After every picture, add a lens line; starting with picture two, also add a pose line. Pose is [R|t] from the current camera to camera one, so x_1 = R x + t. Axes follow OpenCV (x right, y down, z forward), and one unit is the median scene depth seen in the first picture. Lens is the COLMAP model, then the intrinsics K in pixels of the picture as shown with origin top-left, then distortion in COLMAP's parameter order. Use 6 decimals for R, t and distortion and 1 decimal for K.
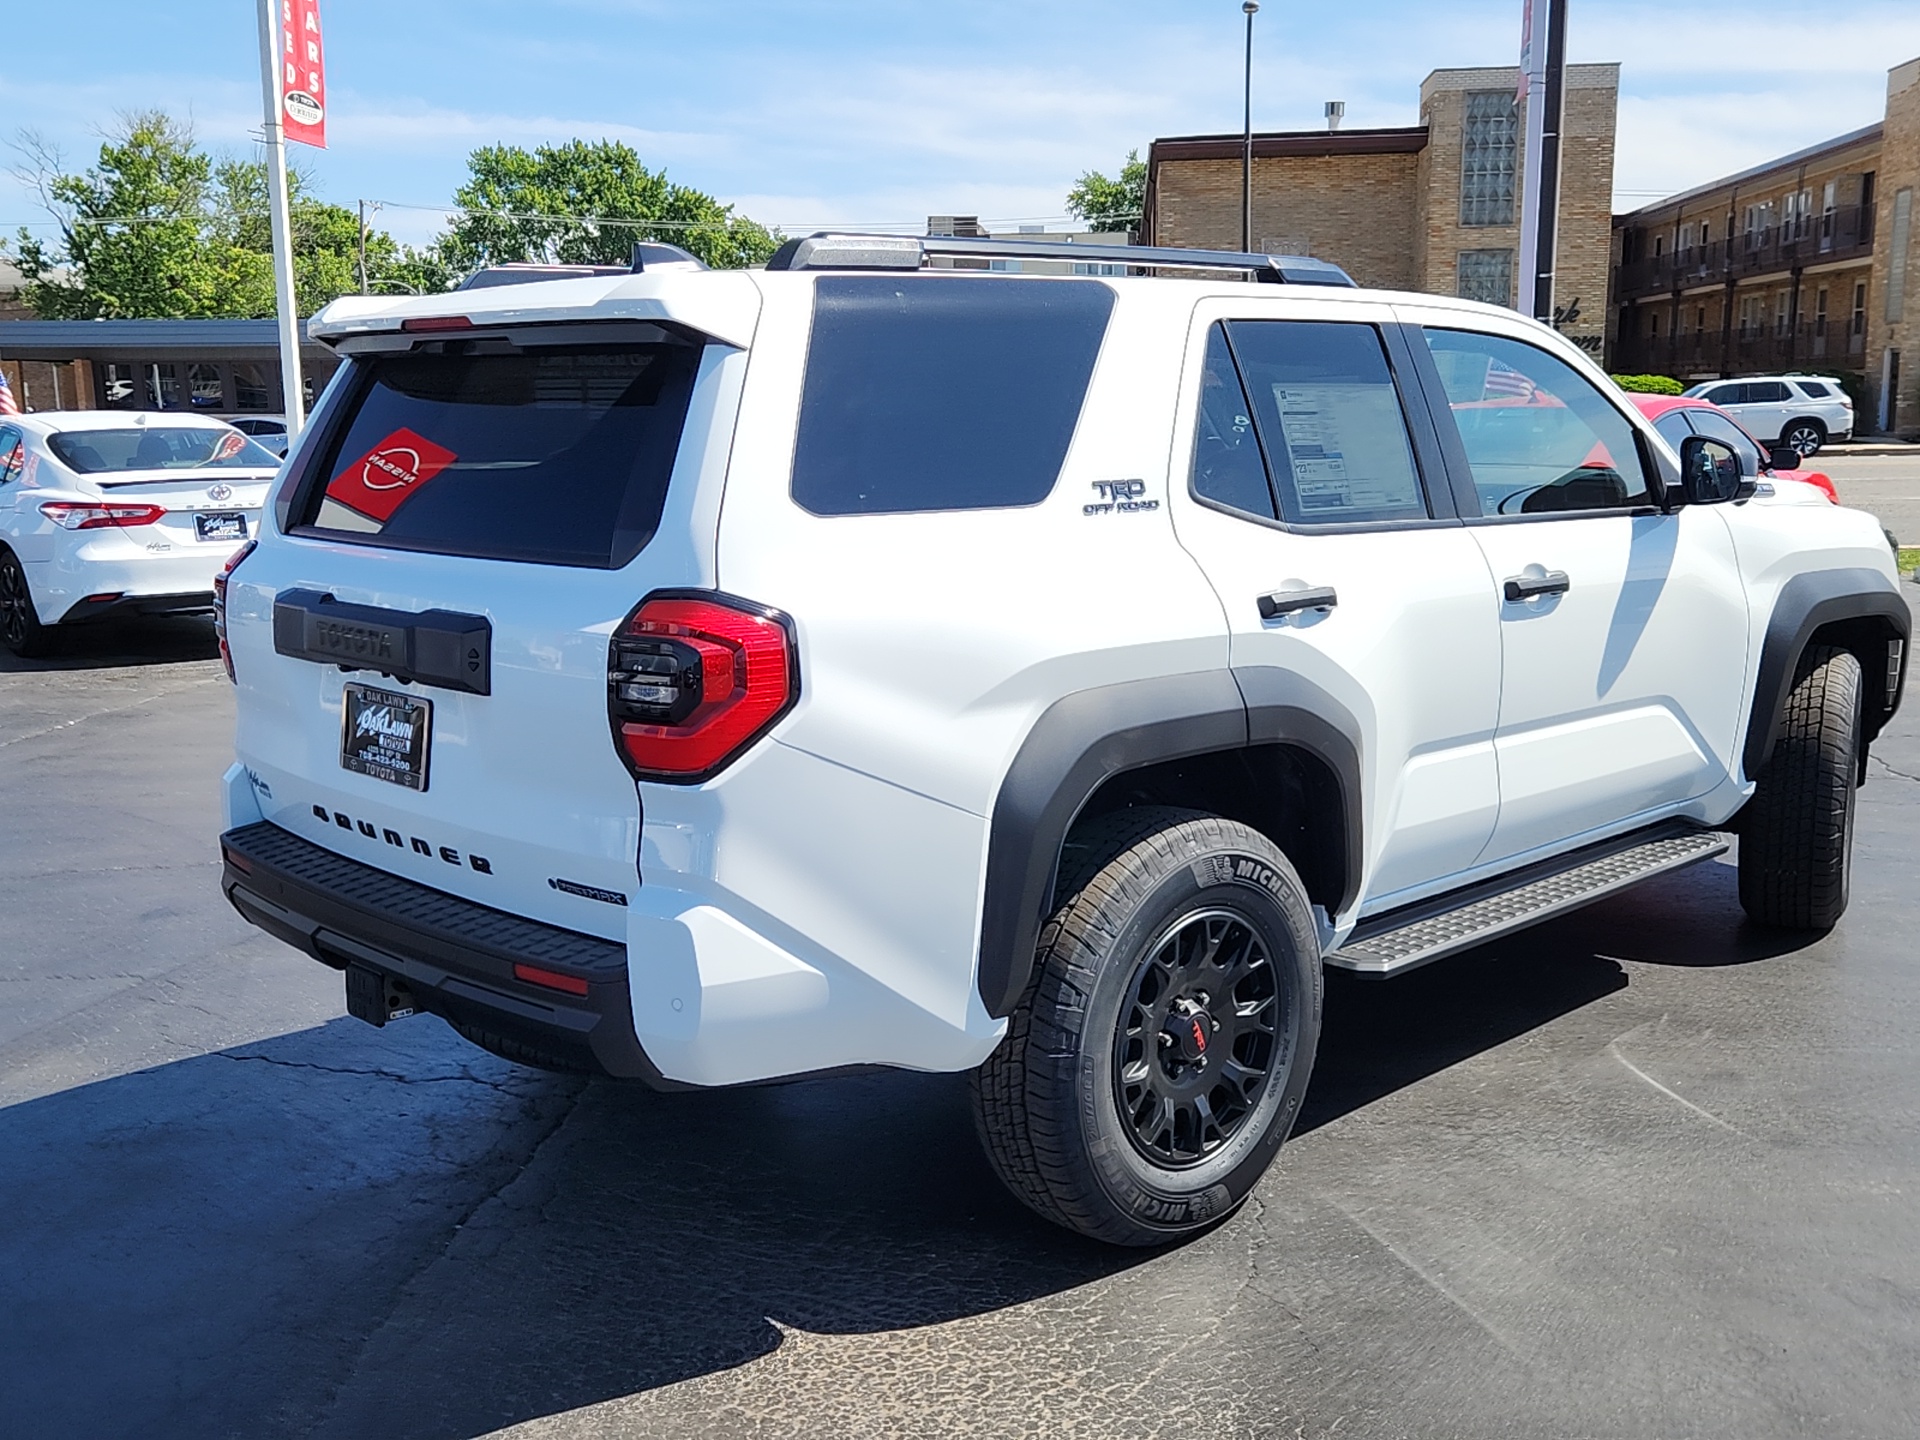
lens RADIAL K [[1890.3, 0, 953.8], [0, 1890.3, 767.4], [0, 0, 1]] dist [0.117429, -0.147074]
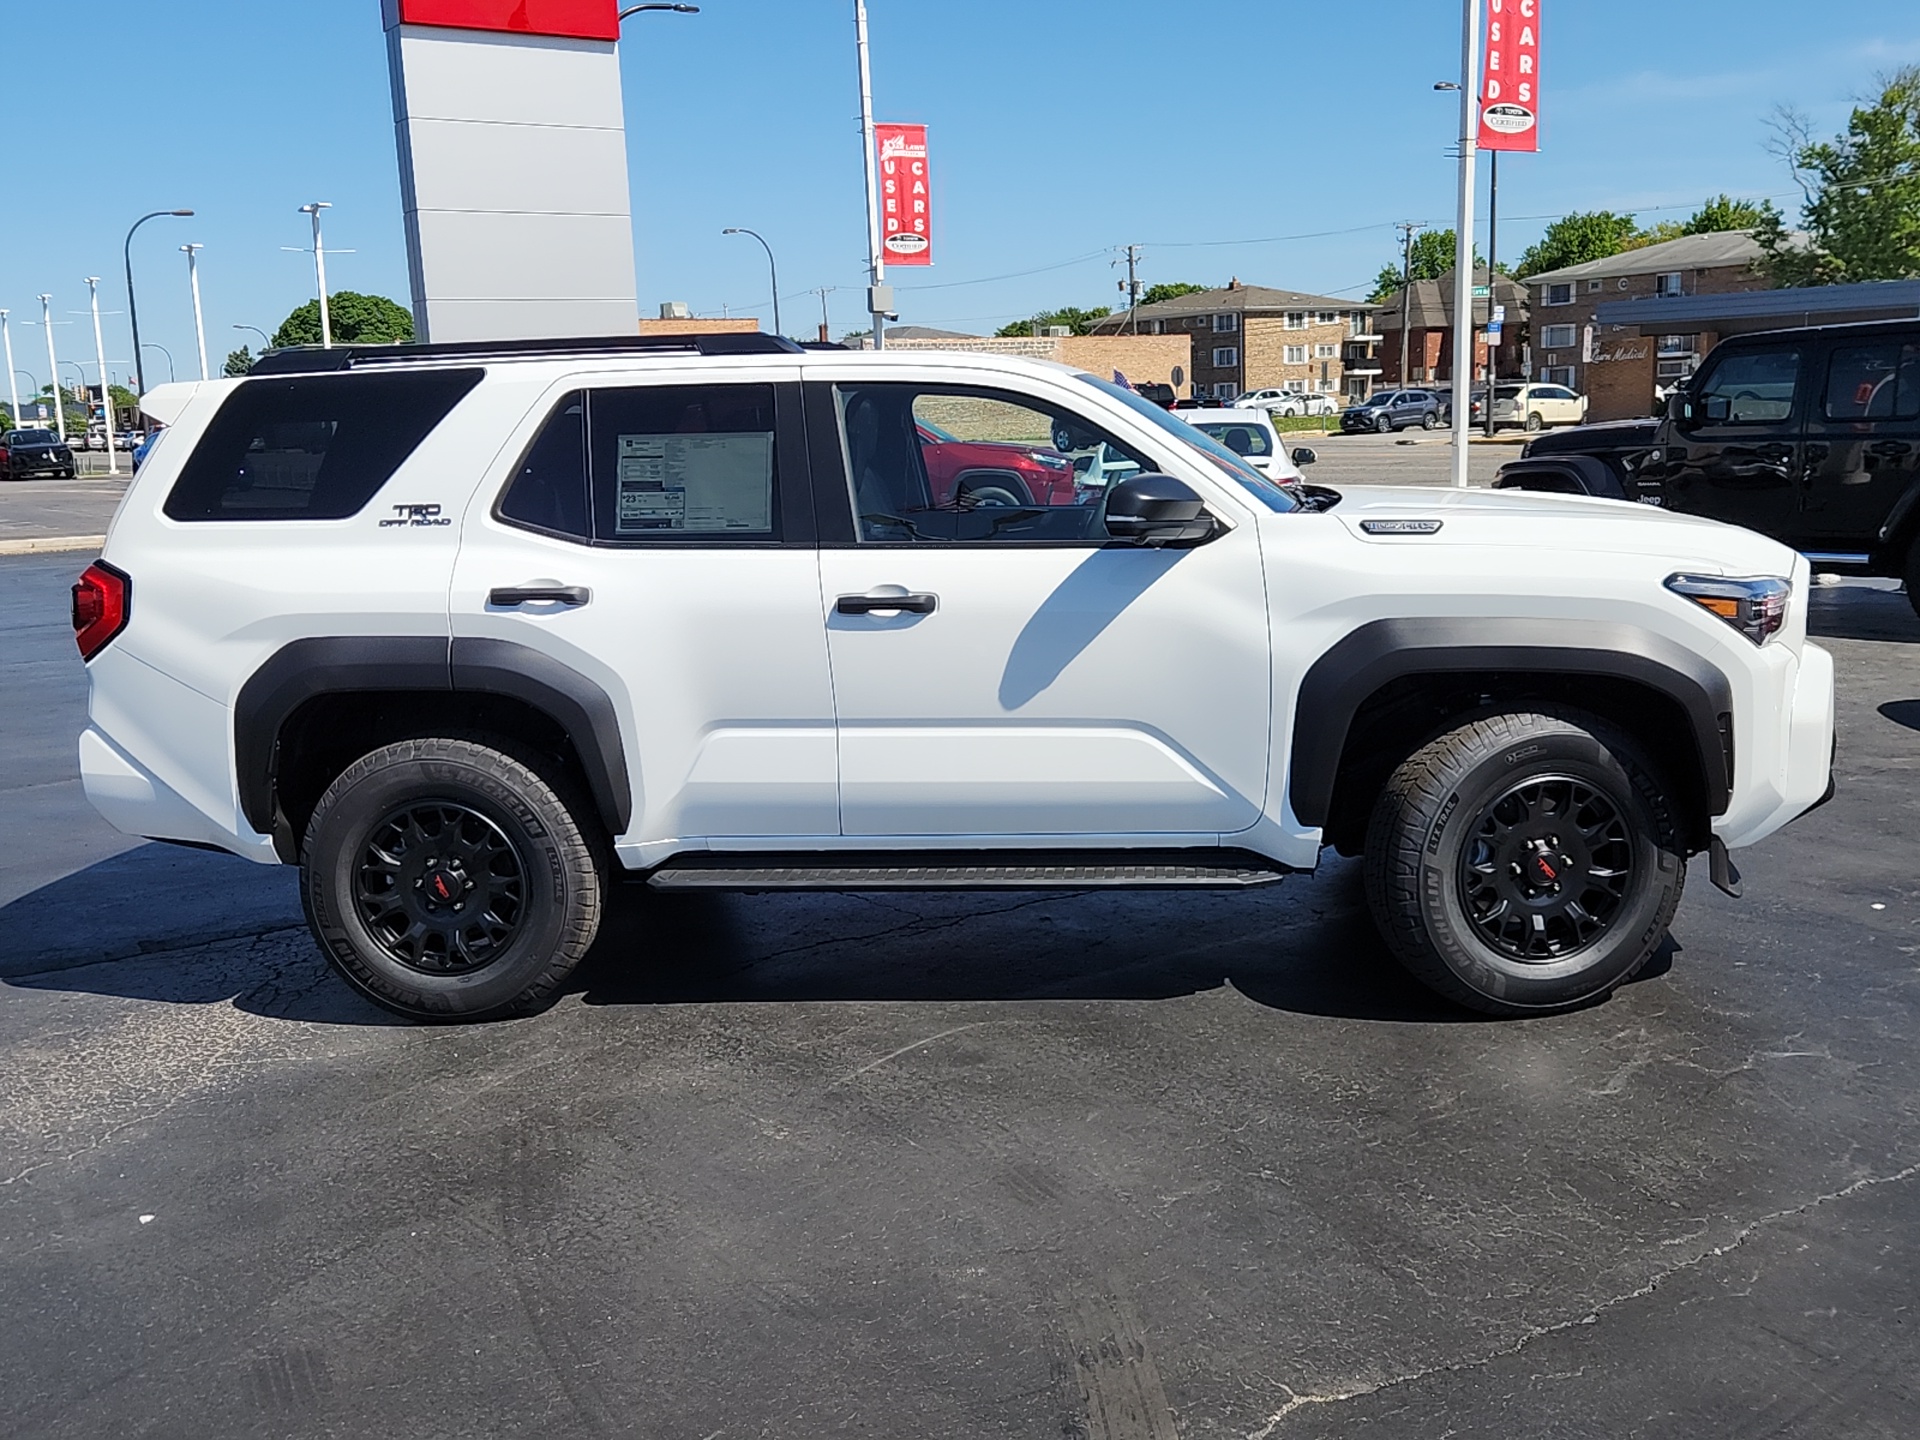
lens RADIAL K [[1908.1, 0, 974.1], [0, 1908.1, 739.7], [0, 0, 1]] dist [0.089867, -0.126271]
pose [[0.650325, 0.122647, -0.749690, 0.540138], [-0.118474, 0.991180, 0.059384, -0.038711], [0.750361, 0.050200, 0.659120, 0.120022]]
